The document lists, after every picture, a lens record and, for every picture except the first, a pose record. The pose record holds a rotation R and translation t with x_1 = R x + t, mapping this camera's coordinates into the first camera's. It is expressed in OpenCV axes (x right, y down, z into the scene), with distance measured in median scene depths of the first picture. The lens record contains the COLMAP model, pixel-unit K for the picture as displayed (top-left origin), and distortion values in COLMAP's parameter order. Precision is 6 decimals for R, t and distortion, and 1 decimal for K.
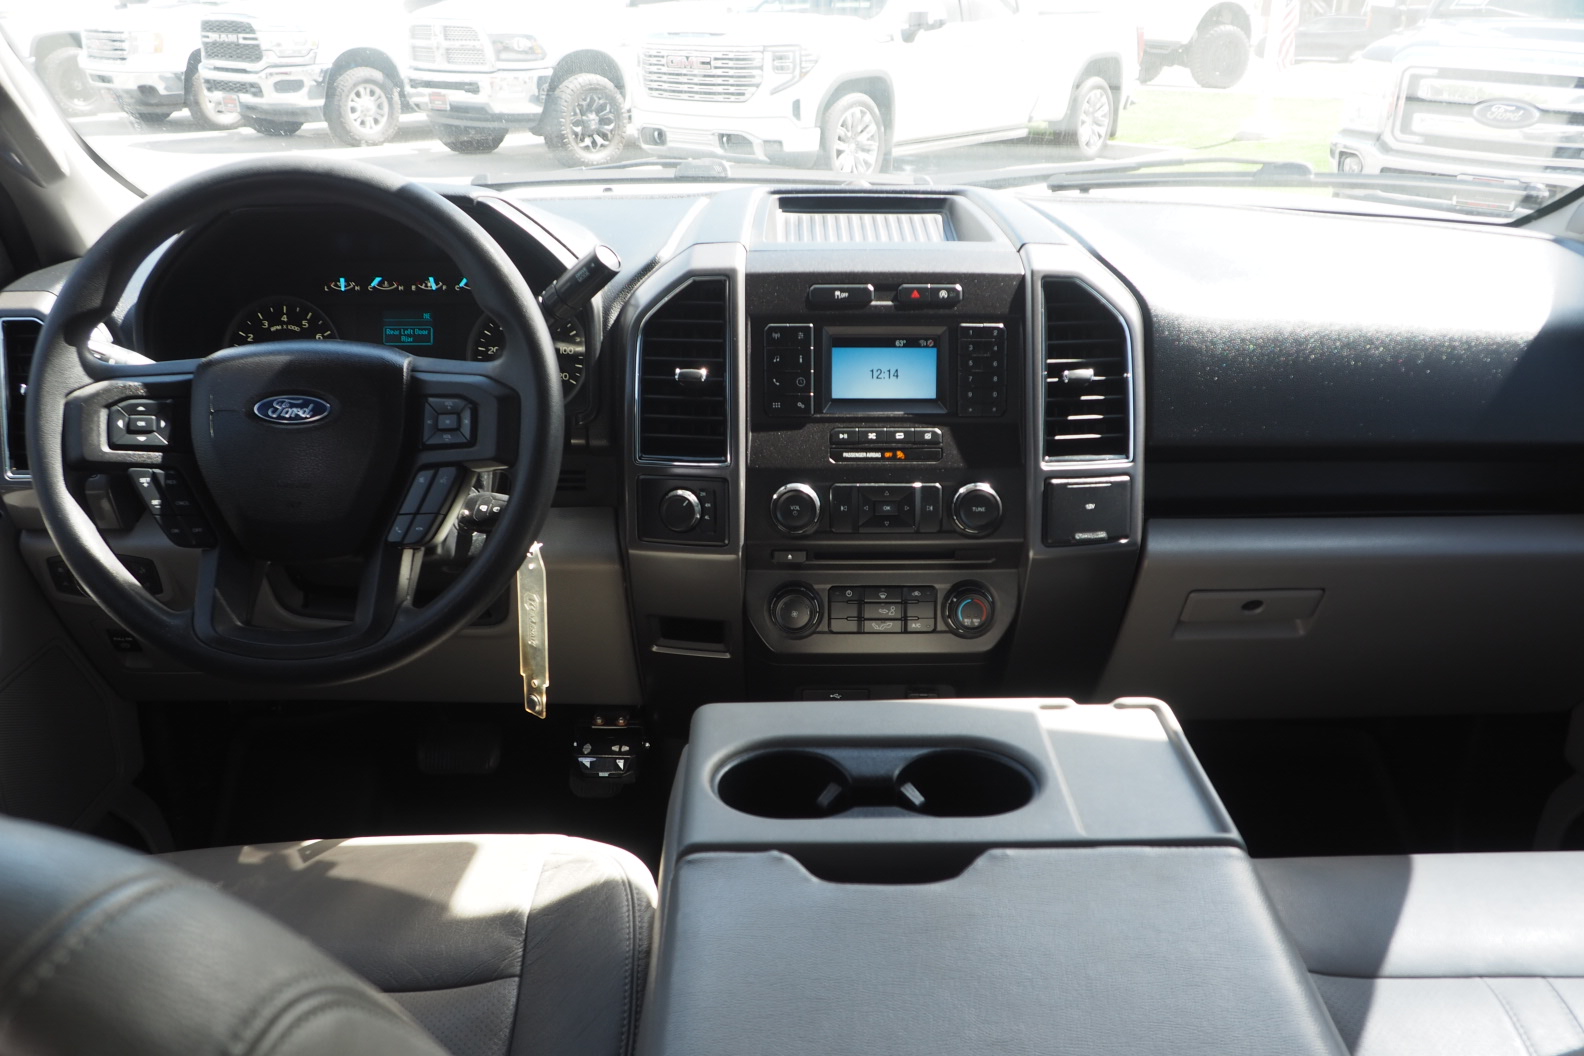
lens RADIAL K [[1392.2, 0, 805.5], [0, 1392.2, 568.3], [0, 0, 1]] dist [-0.024023, -0.004119]
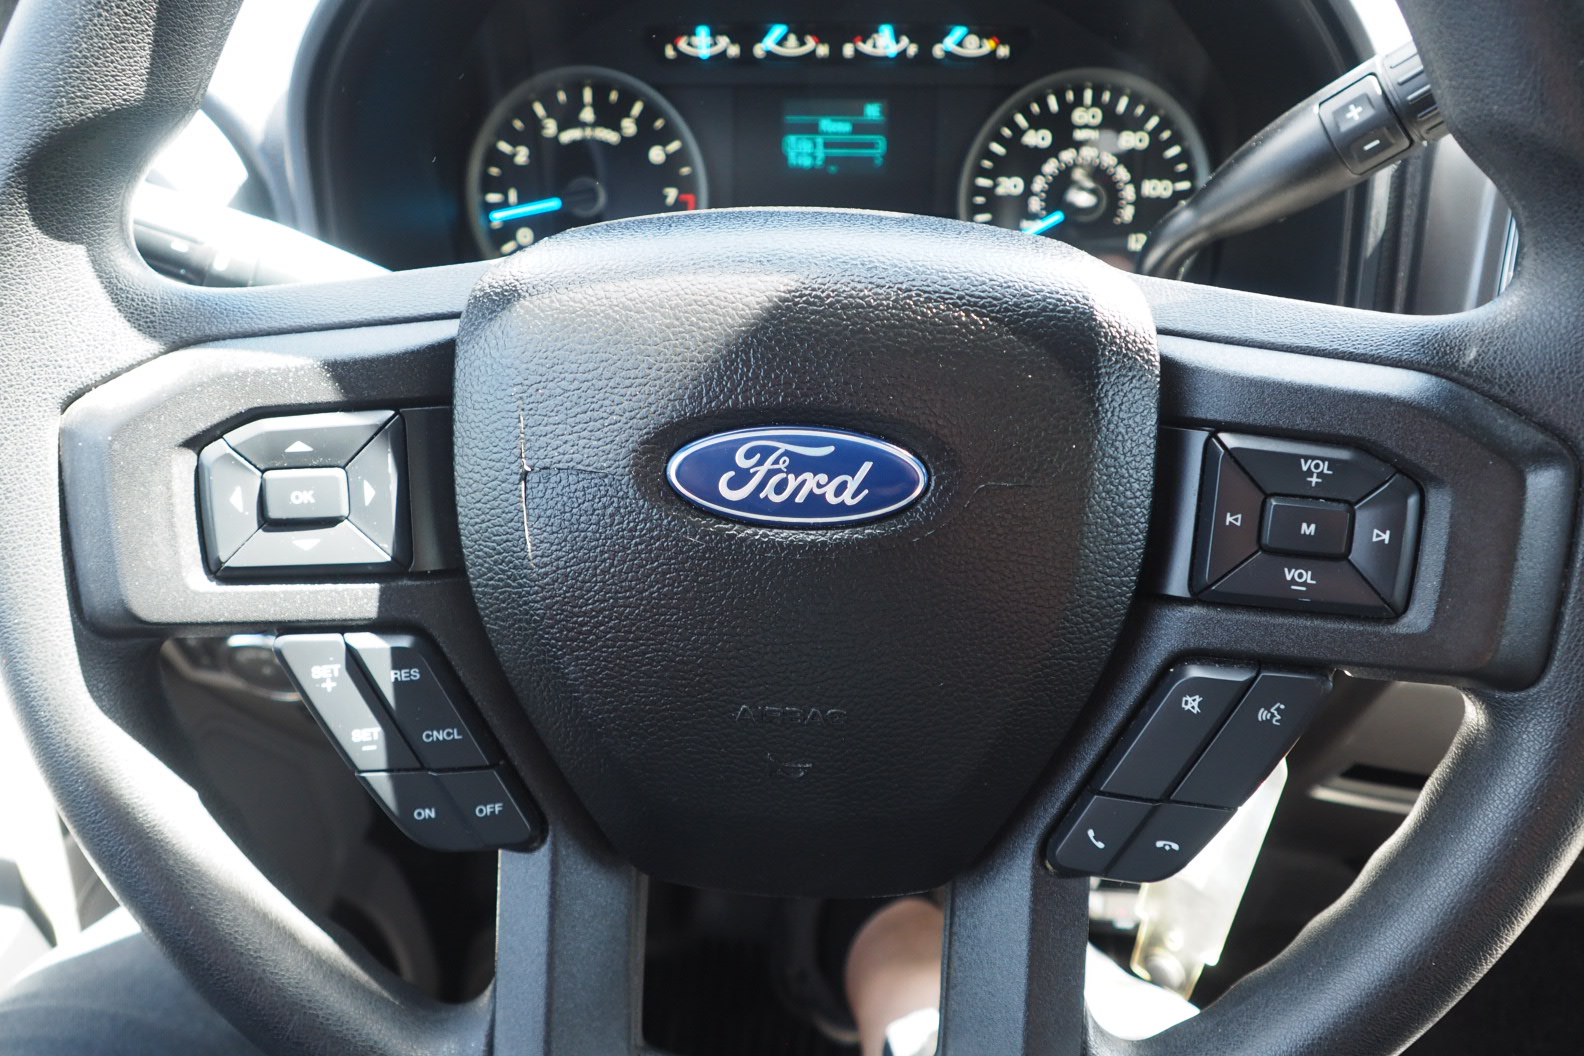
lens RADIAL K [[1095.1, 0, 766.4], [0, 1095.1, 532.7], [0, 0, 1]] dist [-0.059987, 0.008472]
pose [[0.995666, 0.037701, -0.085012, -0.307783], [-0.019179, 0.977731, 0.208984, -0.129962], [0.090998, -0.206448, 0.974217, 0.668060]]
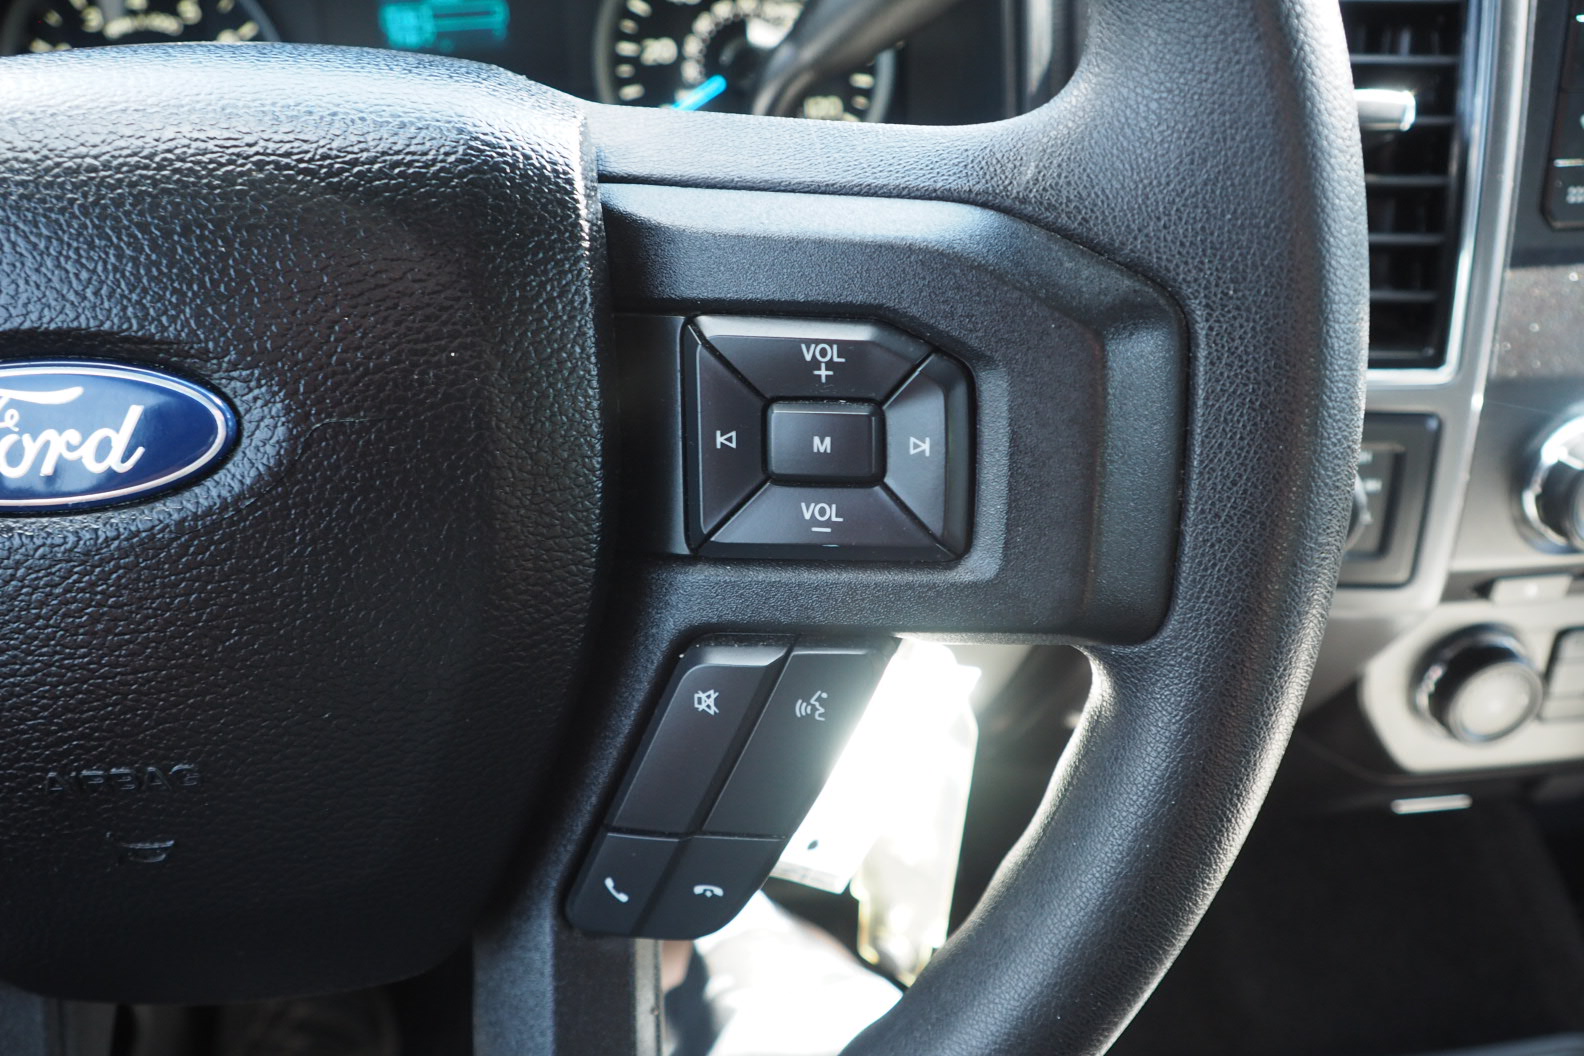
lens RADIAL K [[1095.1, 0, 766.4], [0, 1095.1, 532.7], [0, 0, 1]] dist [-0.059987, 0.008472]
pose [[0.998284, -0.053755, 0.023239, -0.236301], [0.045483, 0.961633, 0.270544, -0.118339], [-0.036891, -0.269023, 0.962427, 0.733520]]
